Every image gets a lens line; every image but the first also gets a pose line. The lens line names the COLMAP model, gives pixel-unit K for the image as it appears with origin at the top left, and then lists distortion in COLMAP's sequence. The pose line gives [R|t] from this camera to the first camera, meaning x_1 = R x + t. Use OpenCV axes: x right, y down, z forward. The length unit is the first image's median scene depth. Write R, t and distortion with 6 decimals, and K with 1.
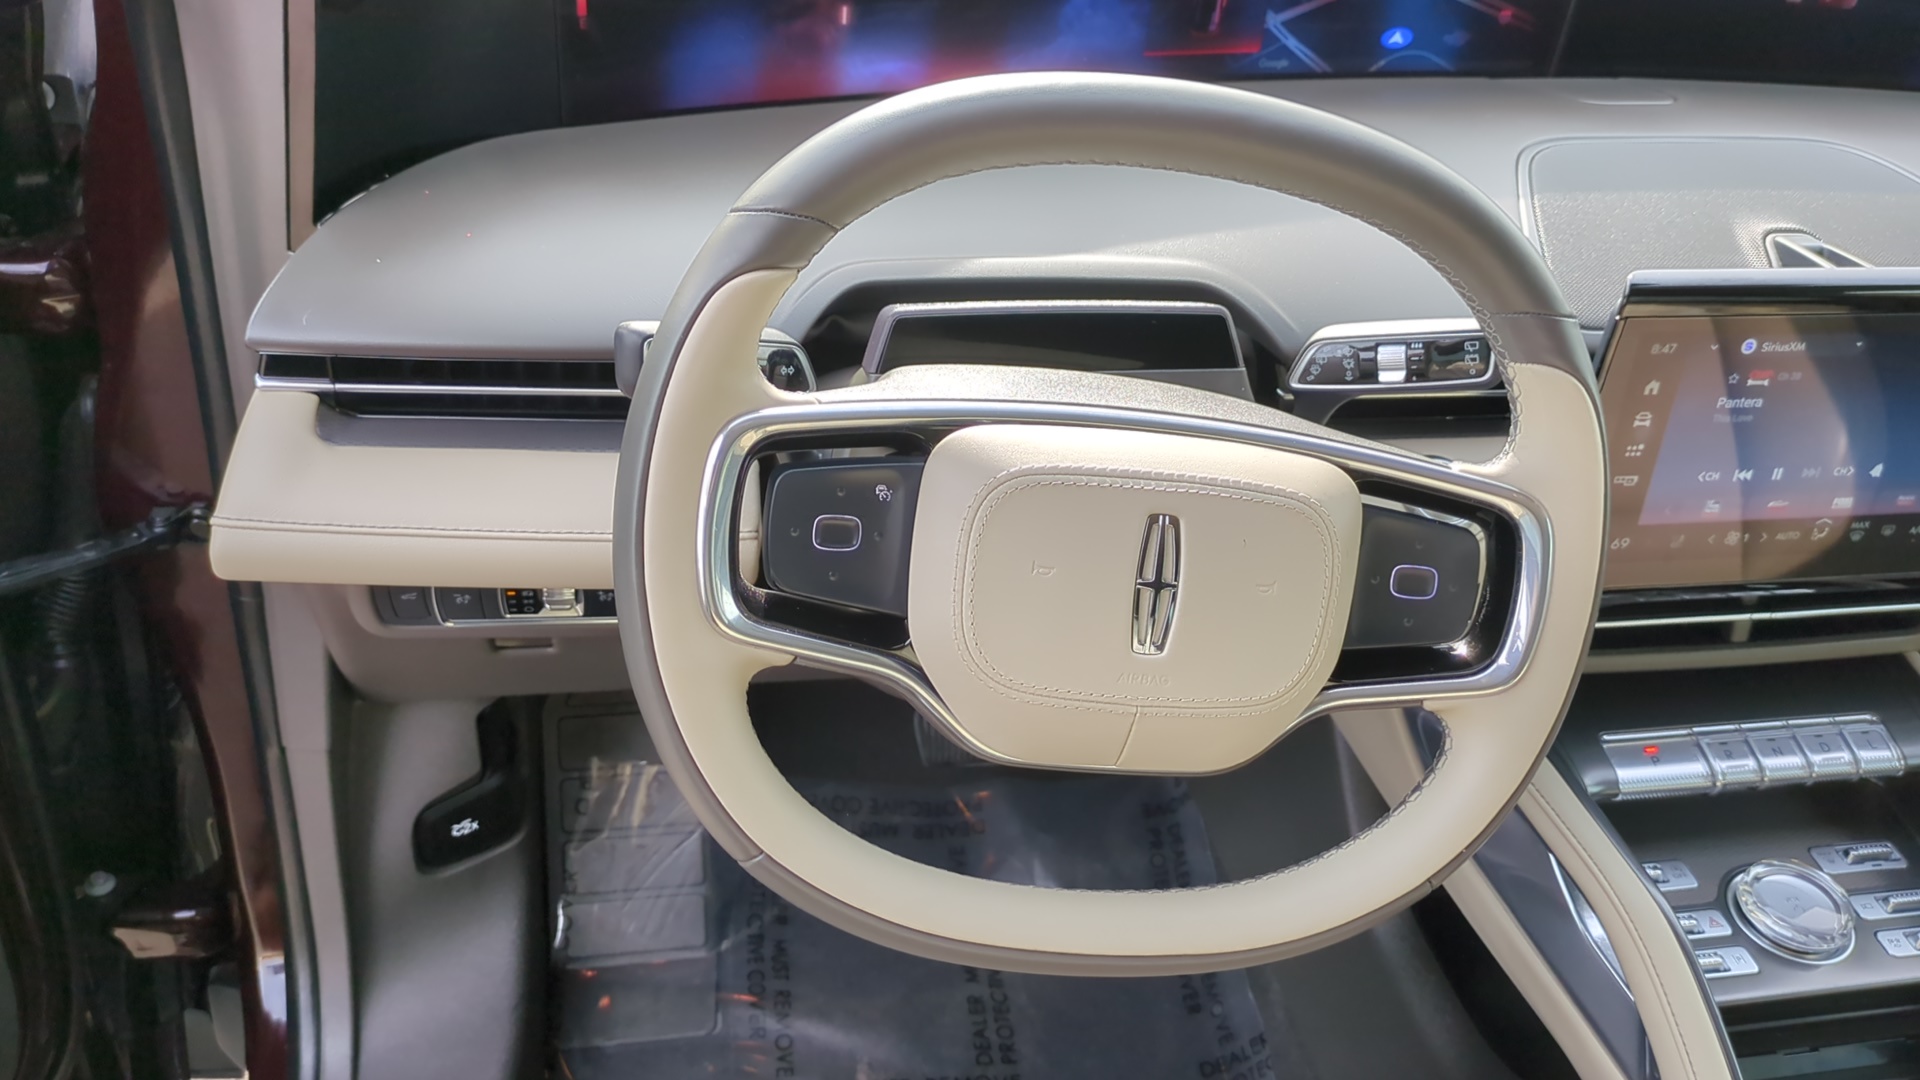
lens RADIAL K [[1620.5, 0, 972.9], [0, 1620.5, 552.6], [0, 0, 1]] dist [0.039963, 0.001524]
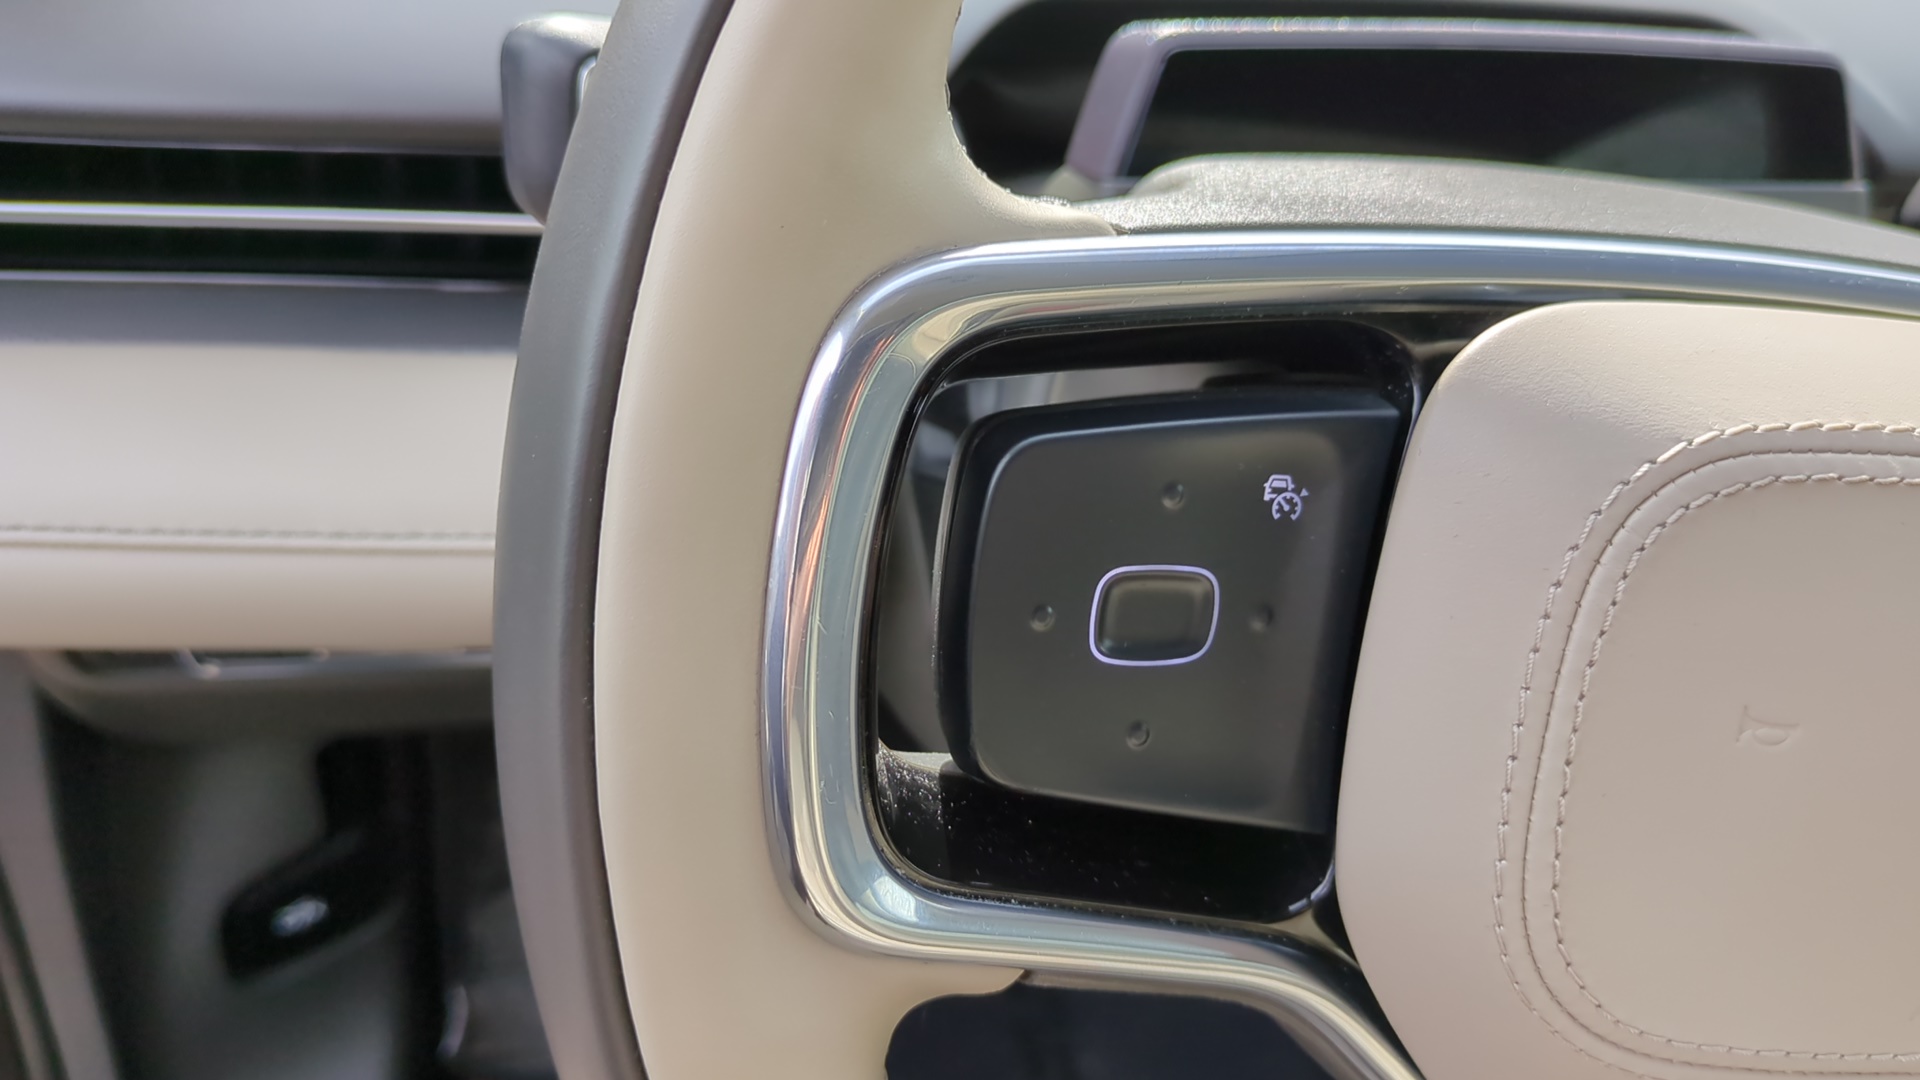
lens RADIAL K [[1640.7, 0, 963.8], [0, 1640.7, 538.6], [0, 0, 1]] dist [0.016561, -0.005854]
pose [[0.999341, 0.002128, 0.036232, -0.113205], [-0.004592, 0.997670, 0.068072, -0.042940], [-0.036003, -0.068193, 0.997022, 0.544200]]
